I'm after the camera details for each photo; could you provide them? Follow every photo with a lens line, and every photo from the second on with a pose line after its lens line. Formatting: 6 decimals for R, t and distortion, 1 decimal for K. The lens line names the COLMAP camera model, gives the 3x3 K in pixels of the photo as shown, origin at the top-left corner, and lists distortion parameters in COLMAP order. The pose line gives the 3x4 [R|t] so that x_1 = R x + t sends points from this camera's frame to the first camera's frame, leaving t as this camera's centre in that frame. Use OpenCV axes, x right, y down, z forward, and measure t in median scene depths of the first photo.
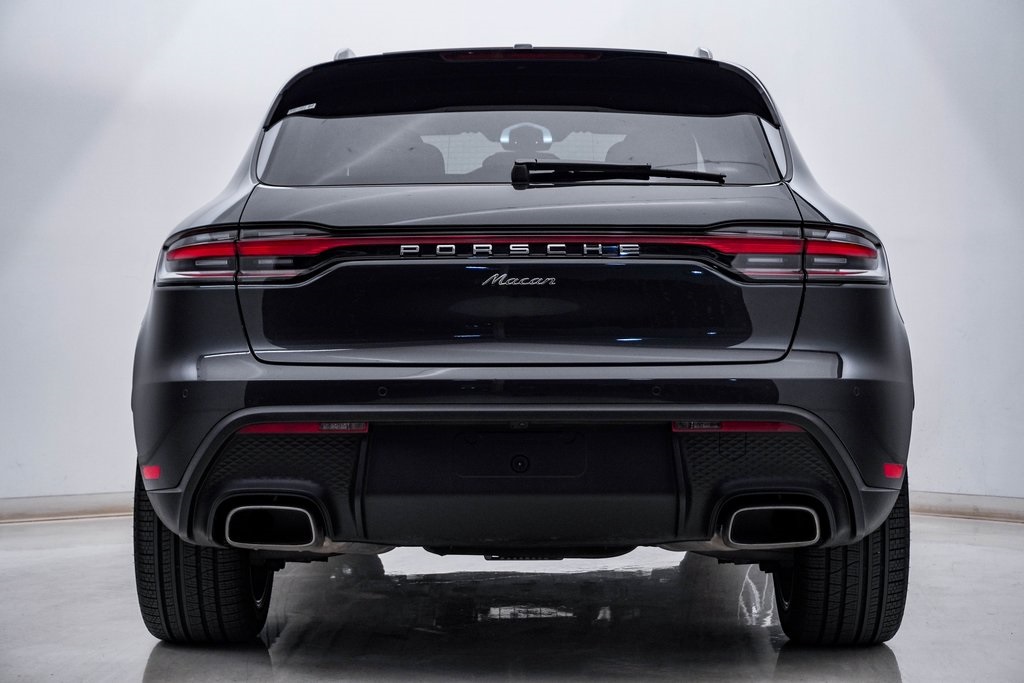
lens RADIAL K [[2214.7, 0, 512.0], [0, 2214.7, 341.5], [0, 0, 1]] dist [-0.027082, -0.022212]
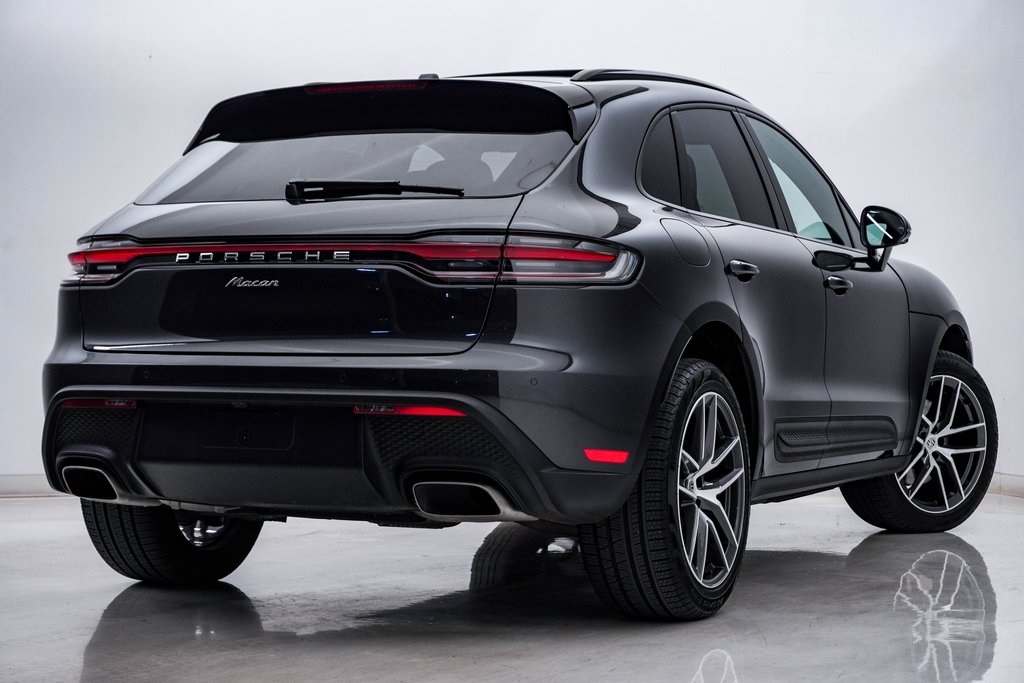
lens RADIAL K [[2214.7, 0, 512.0], [0, 2214.7, 341.5], [0, 0, 1]] dist [-0.027082, -0.022212]
pose [[0.909711, 0.010647, -0.415106, 0.595504], [-0.010246, 0.999942, 0.003193, -0.001330], [0.415116, 0.001348, 0.909768, -0.017202]]
